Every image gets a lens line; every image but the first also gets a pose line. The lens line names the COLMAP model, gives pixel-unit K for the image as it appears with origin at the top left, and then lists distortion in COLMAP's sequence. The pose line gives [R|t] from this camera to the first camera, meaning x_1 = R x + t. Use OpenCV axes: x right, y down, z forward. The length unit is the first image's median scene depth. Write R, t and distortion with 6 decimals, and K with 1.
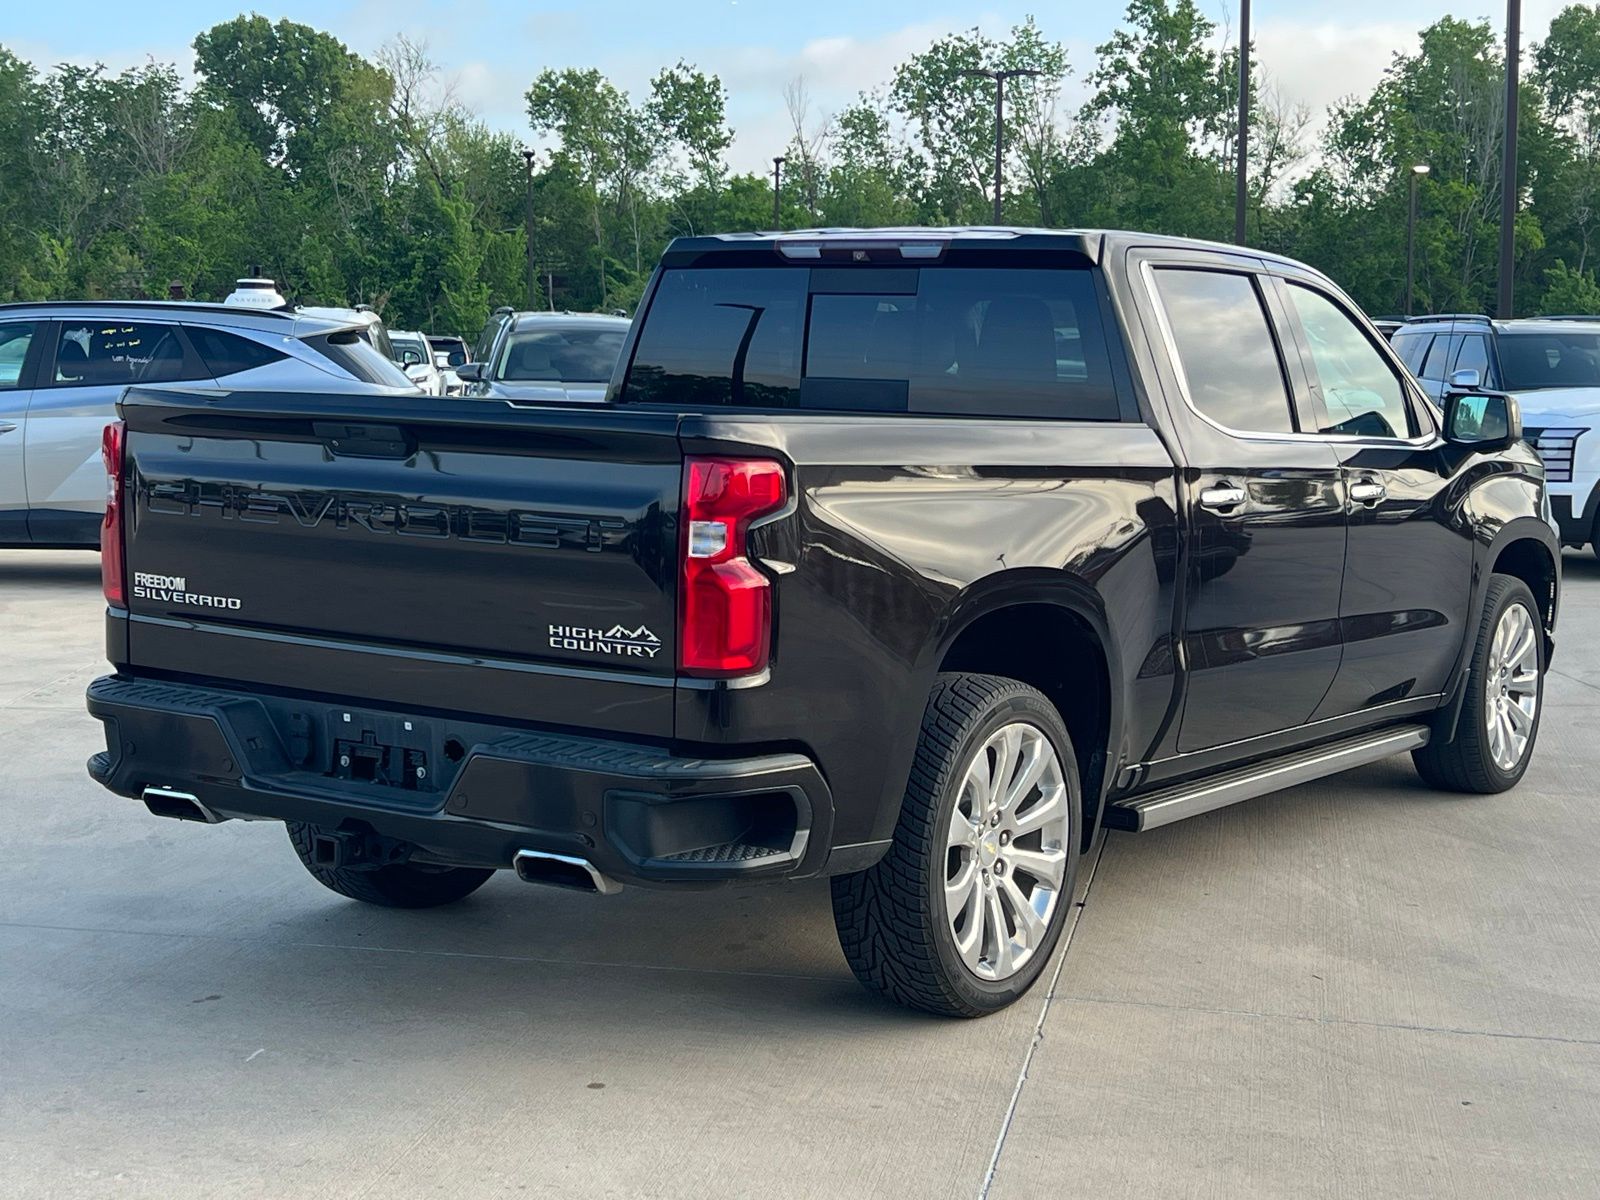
lens RADIAL K [[2371.3, 0, 800.0], [0, 2371.3, 600.0], [0, 0, 1]] dist [0.243329, -0.777717]
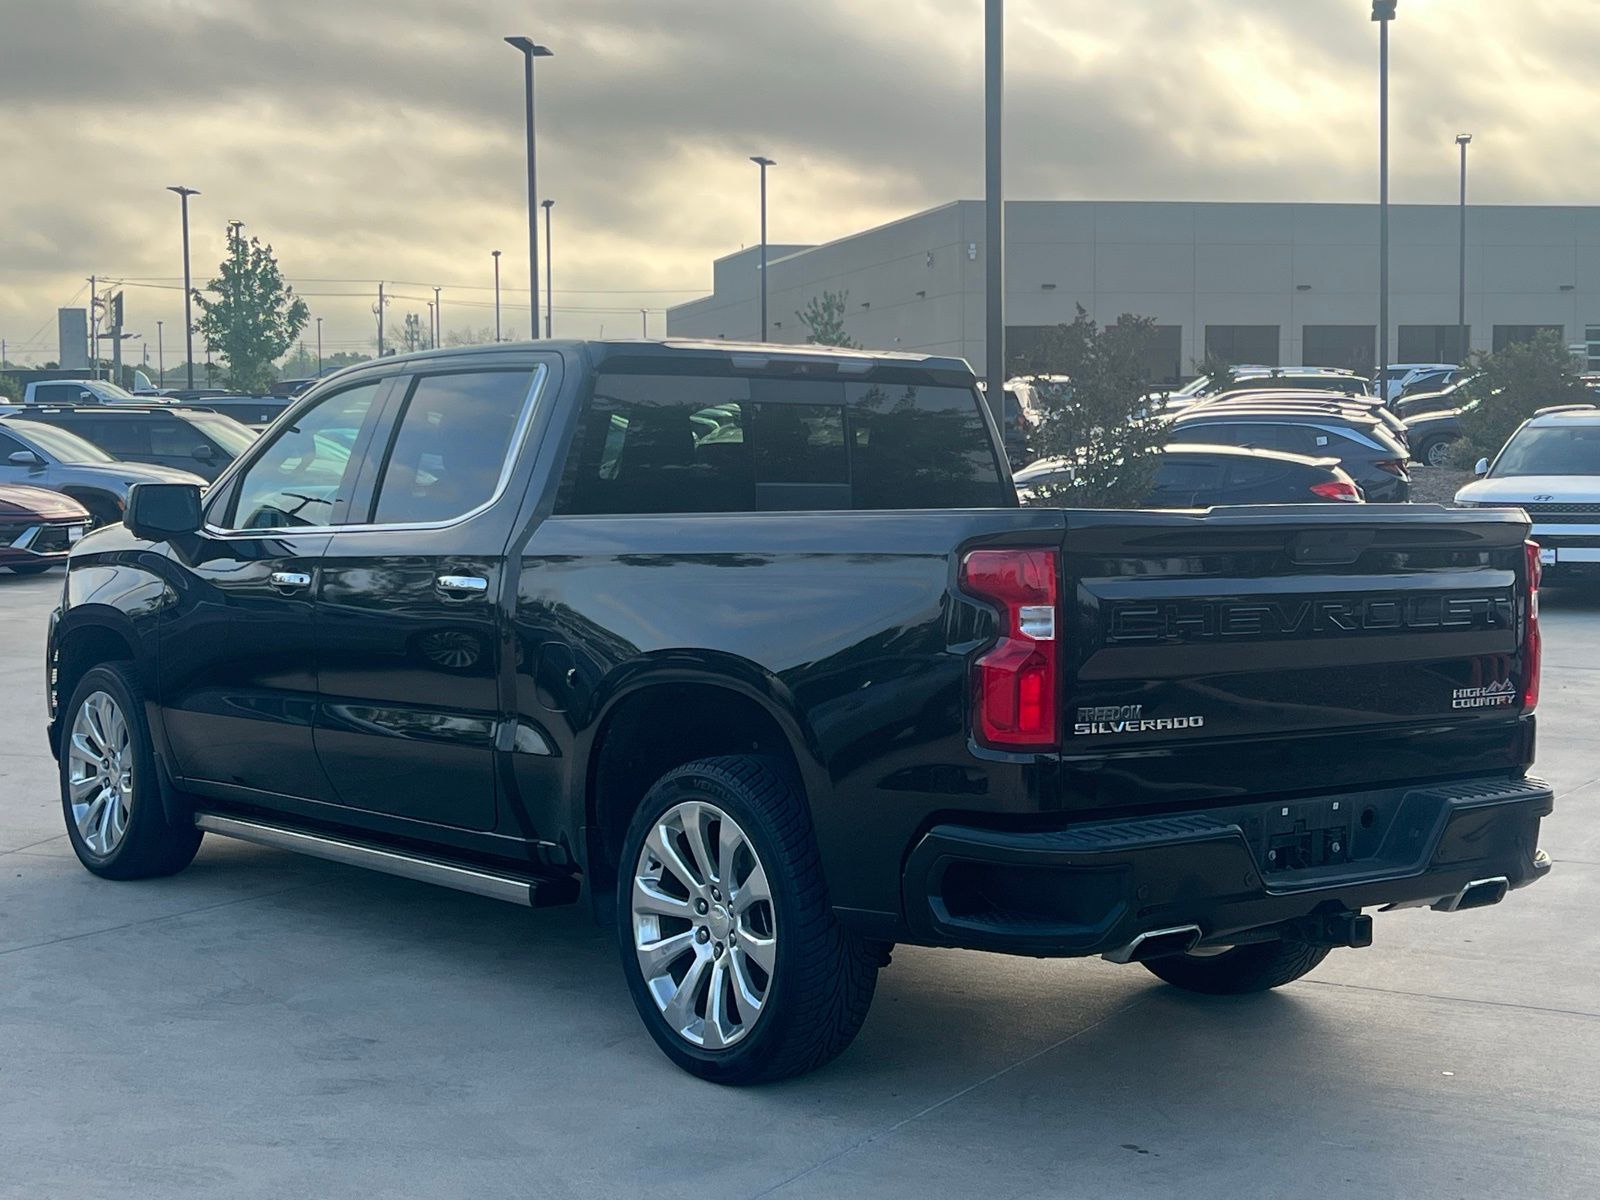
lens RADIAL K [[2371.3, 0, 800.0], [0, 2371.3, 600.0], [0, 0, 1]] dist [0.243329, -0.777717]
pose [[0.318537, -0.068613, 0.945424, -1.166855], [0.101842, 0.994081, 0.037832, -0.098112], [-0.942424, 0.084233, 0.323639, 0.798684]]
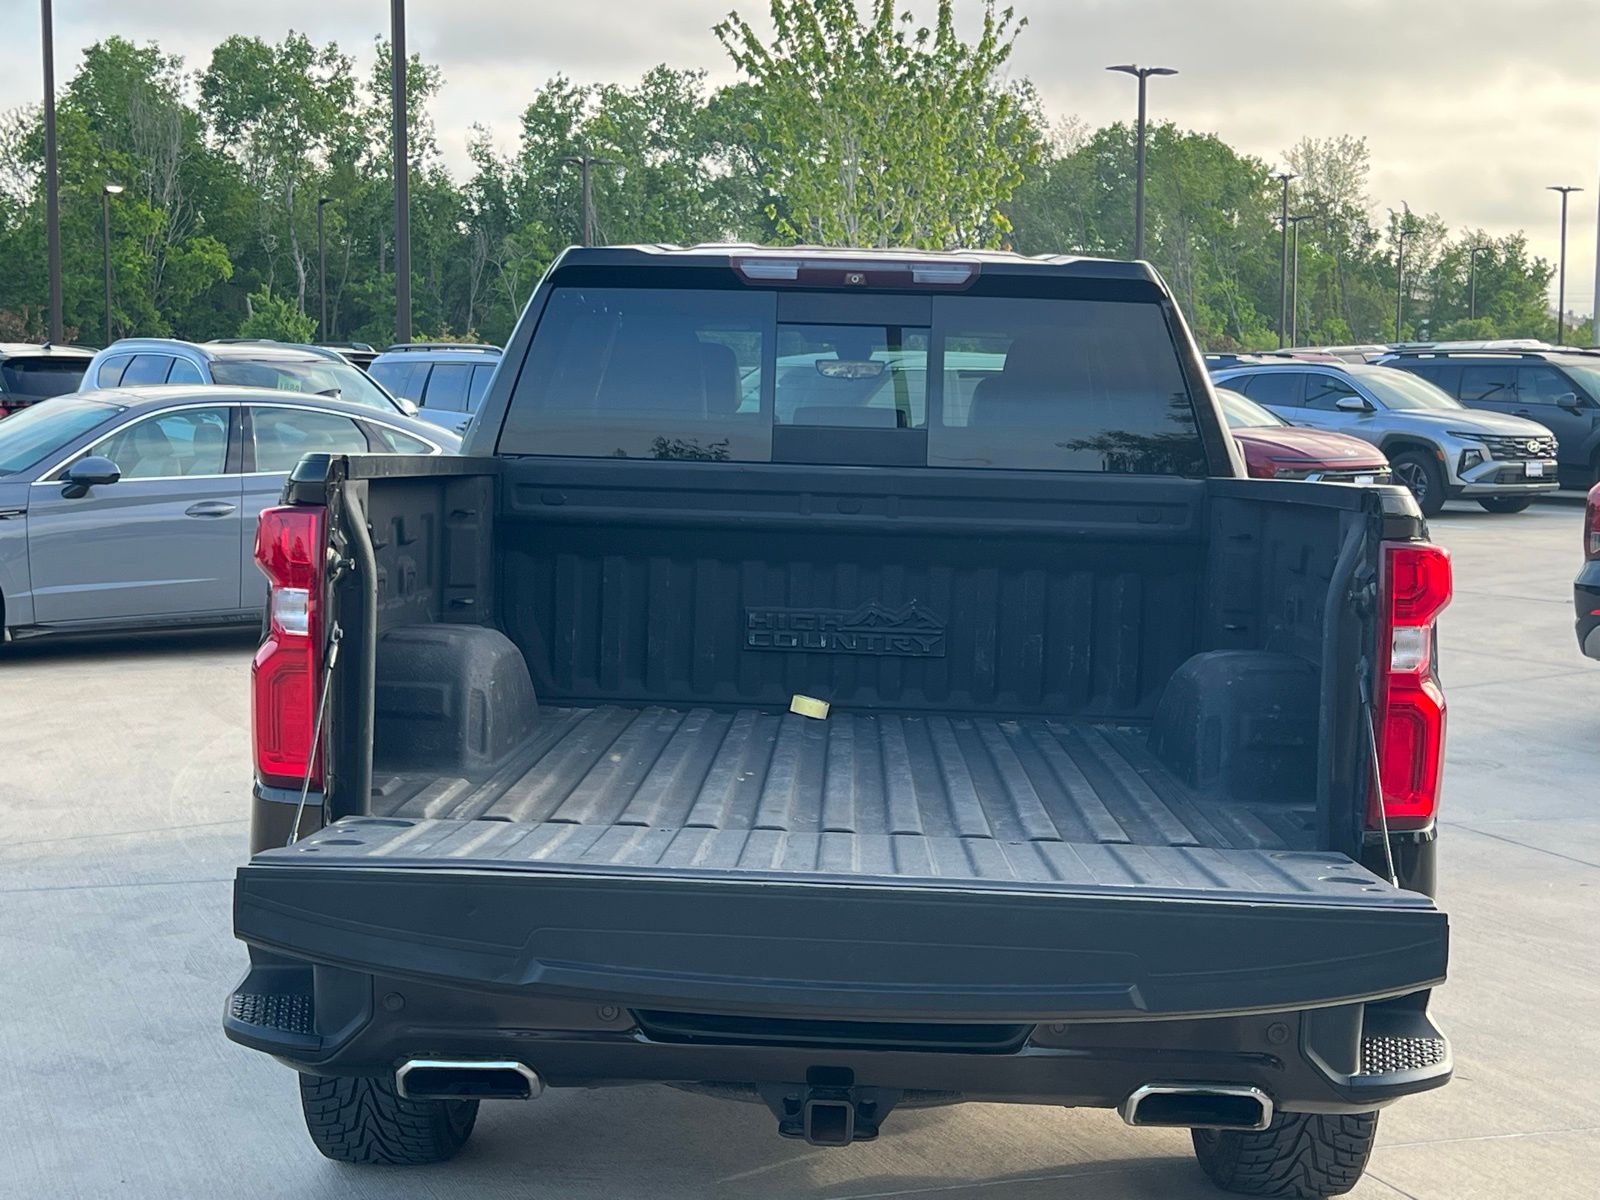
lens RADIAL K [[2371.3, 0, 800.0], [0, 2371.3, 600.0], [0, 0, 1]] dist [0.243329, -0.777717]
pose [[0.849215, -0.042671, 0.526320, -0.514346], [0.047491, 0.998862, 0.004356, -0.045350], [-0.525907, 0.021297, 0.850275, 0.373021]]
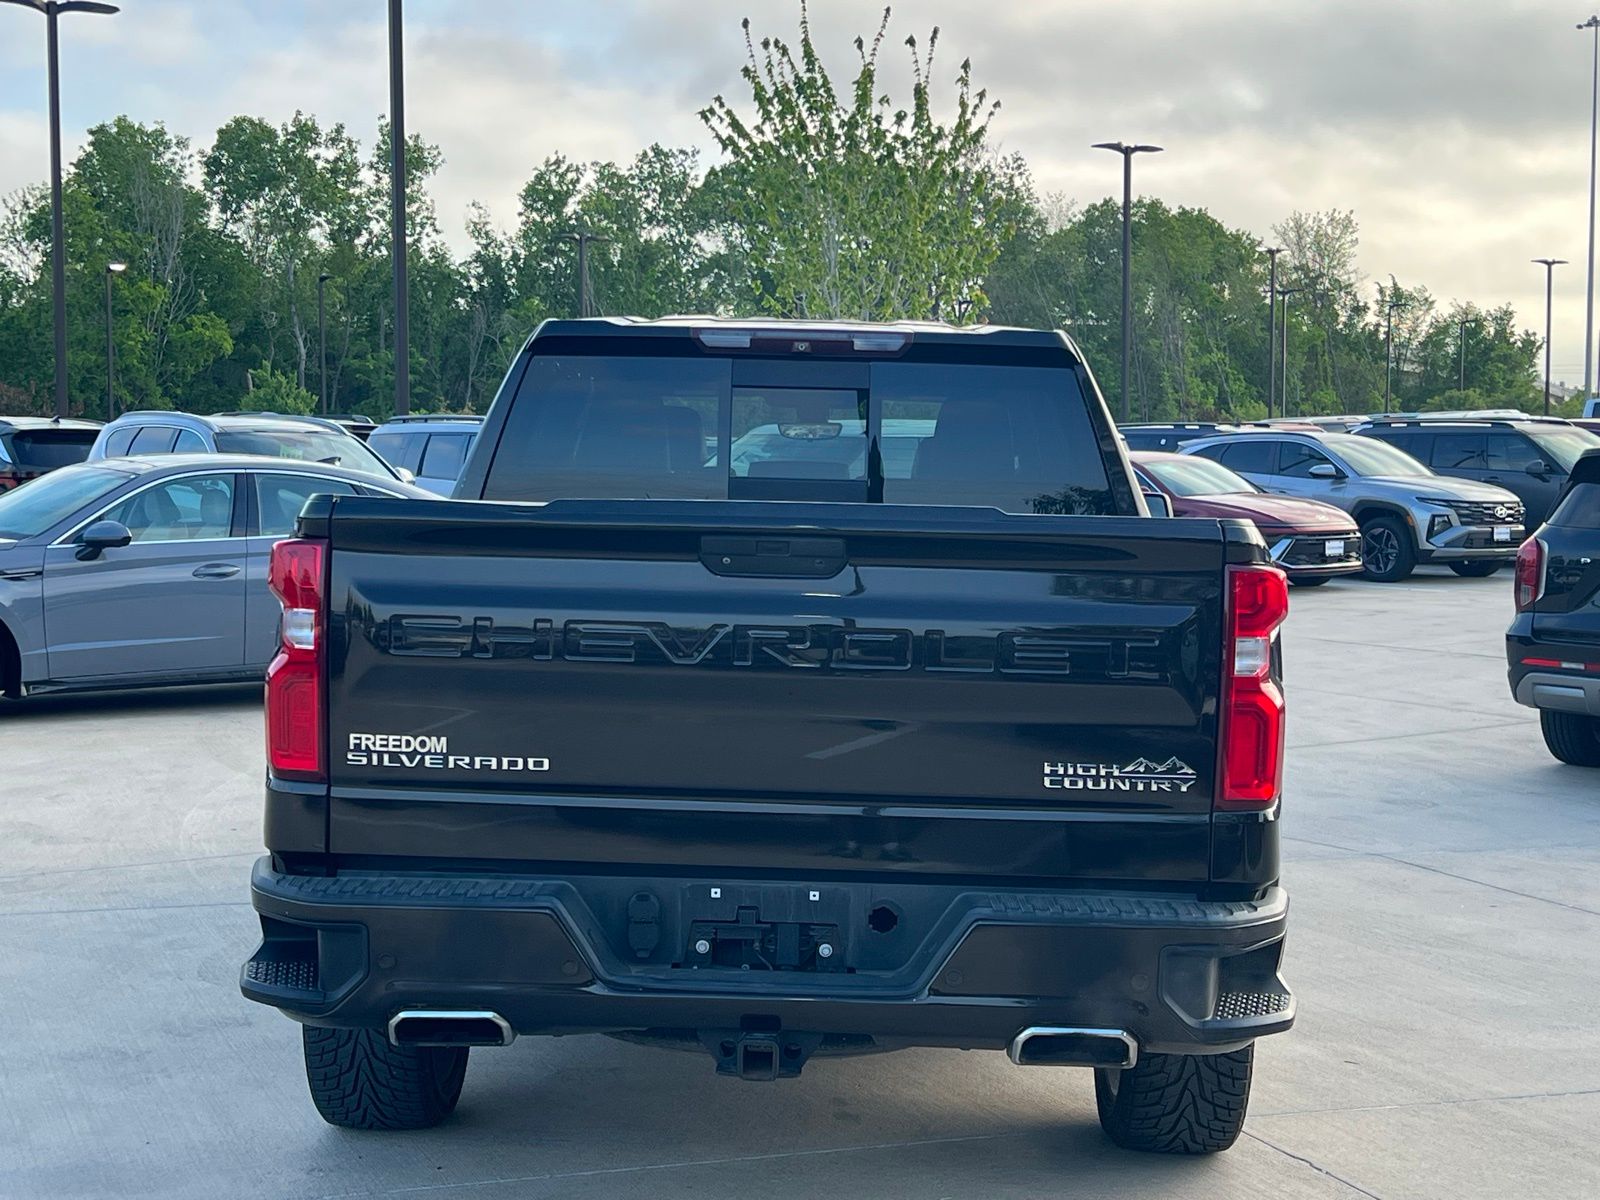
lens RADIAL K [[2371.3, 0, 800.0], [0, 2371.3, 600.0], [0, 0, 1]] dist [0.243329, -0.777717]
pose [[0.848805, -0.029834, 0.527864, -0.556802], [0.051268, 0.998346, -0.026014, -0.026916], [-0.526215, 0.049143, 0.848930, 0.266421]]
